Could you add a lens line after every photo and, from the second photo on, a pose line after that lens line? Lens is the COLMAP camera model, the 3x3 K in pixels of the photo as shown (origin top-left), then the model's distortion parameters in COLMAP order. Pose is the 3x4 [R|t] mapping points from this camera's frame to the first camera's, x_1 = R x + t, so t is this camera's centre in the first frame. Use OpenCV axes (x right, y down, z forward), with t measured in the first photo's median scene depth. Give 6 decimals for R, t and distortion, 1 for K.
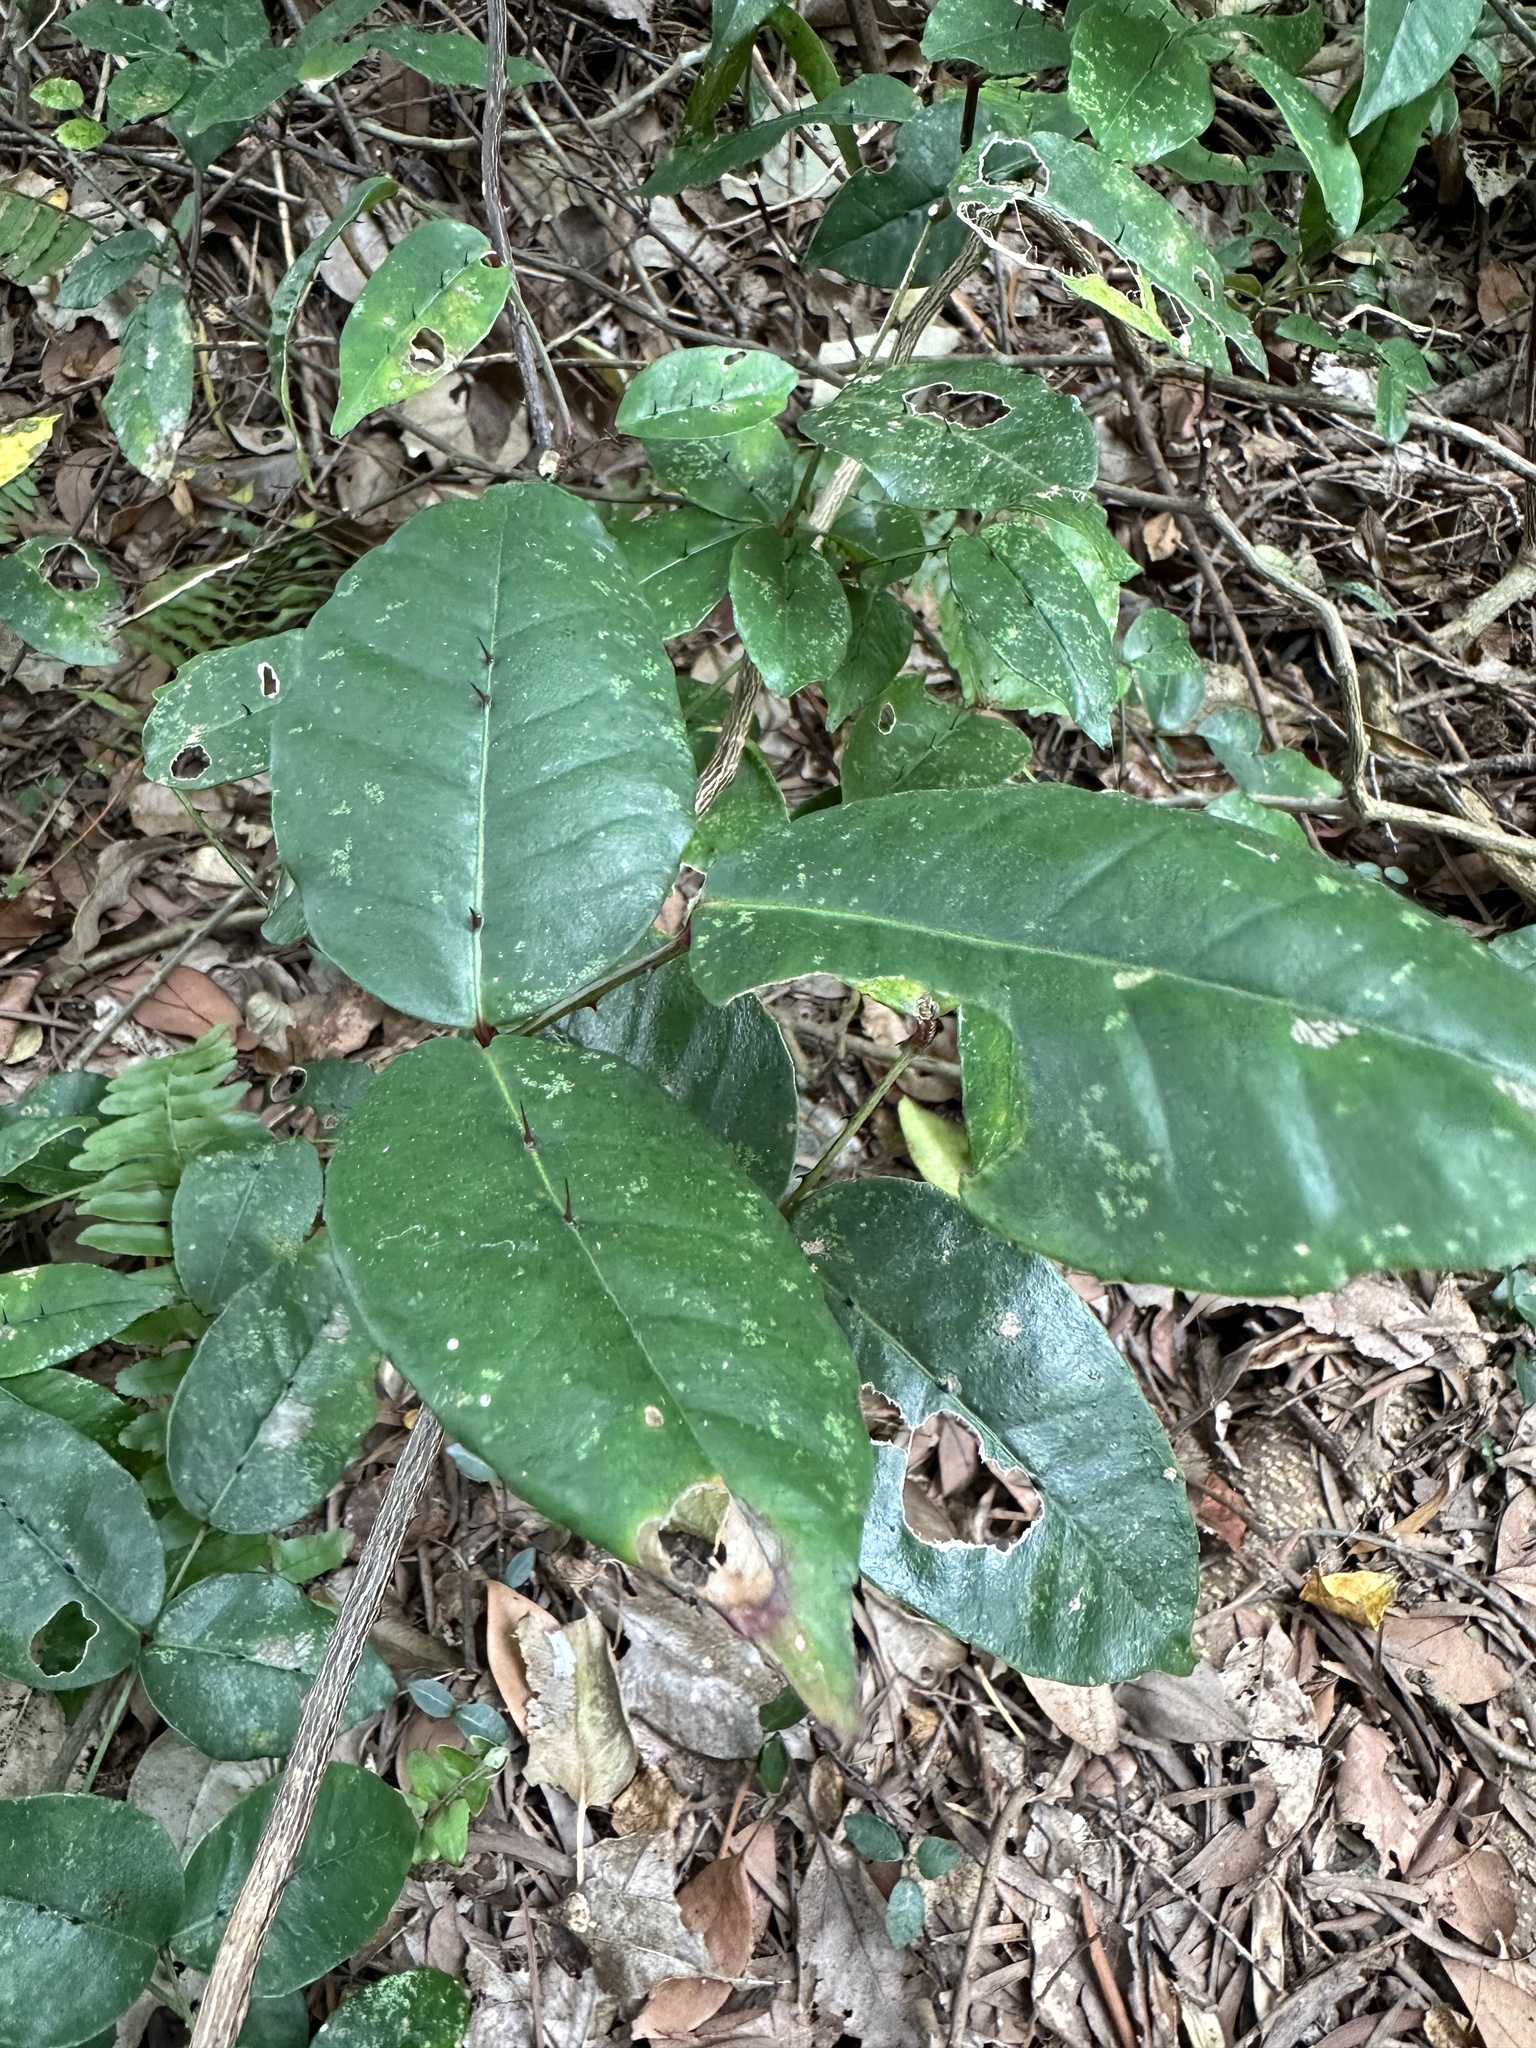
lens RADIAL K [[1446.9, 0, 768.0], [0, 1446.9, 1024.0], [0, 0, 1]] dist [0.001065, -0.000507]
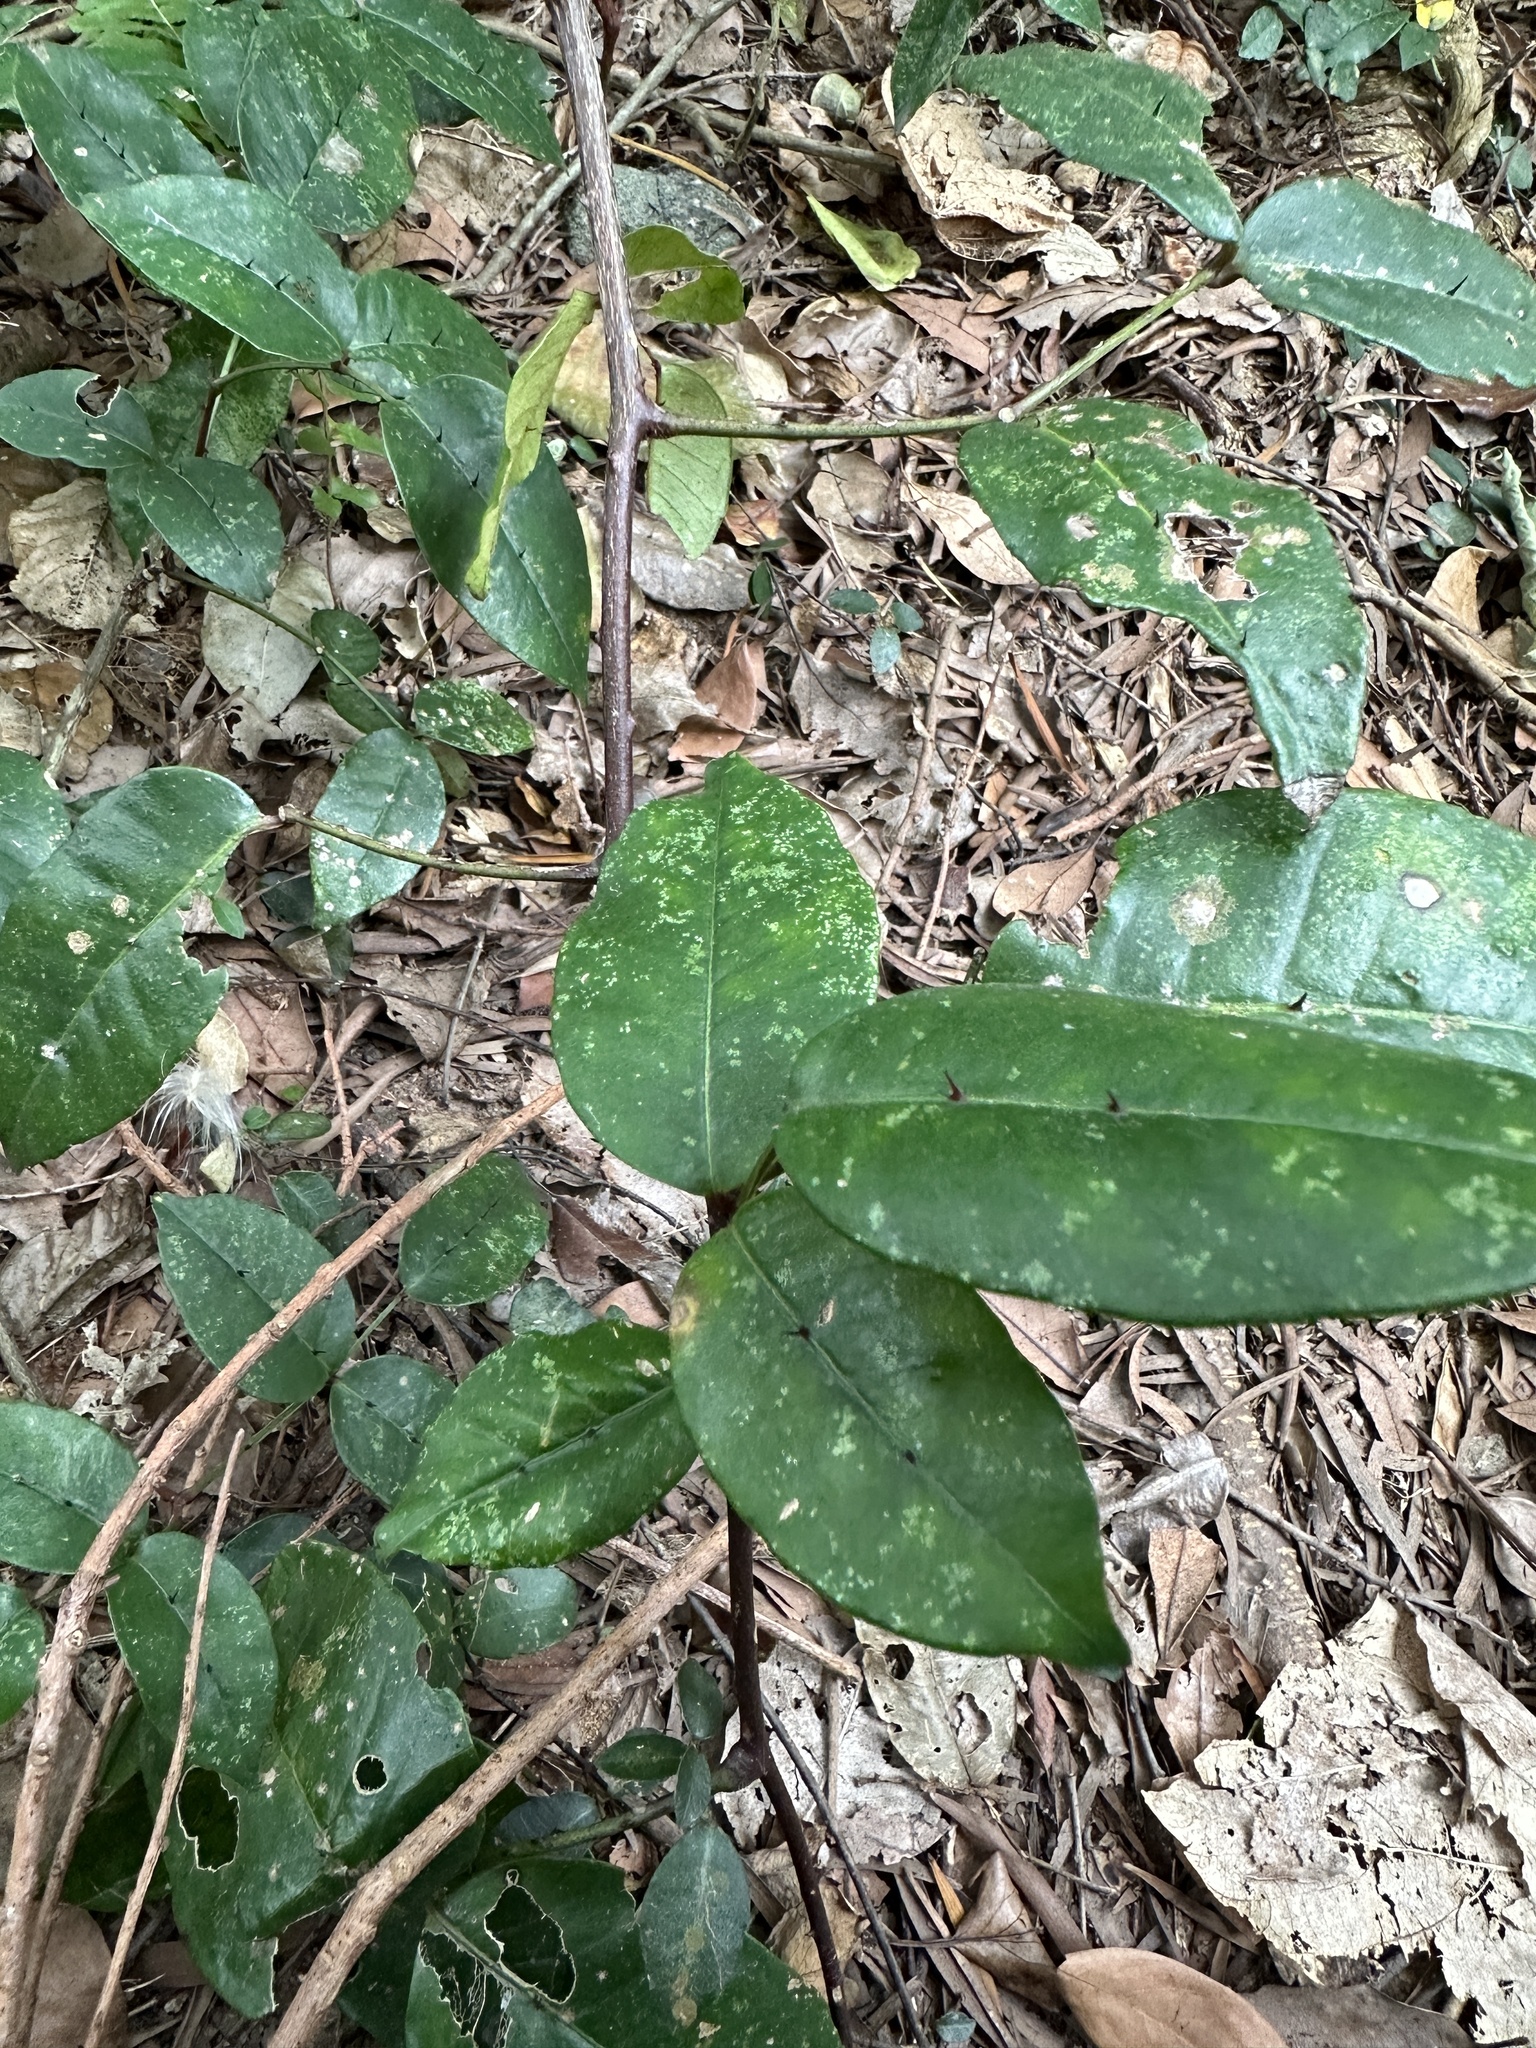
lens RADIAL K [[1446.9, 0, 768.0], [0, 1446.9, 1024.0], [0, 0, 1]] dist [0.001065, -0.000507]
pose [[0.987551, -0.069960, 0.140886, -0.162366], [0.040825, 0.978953, 0.199959, 0.551909], [-0.151910, -0.191718, 0.969622, -0.194461]]
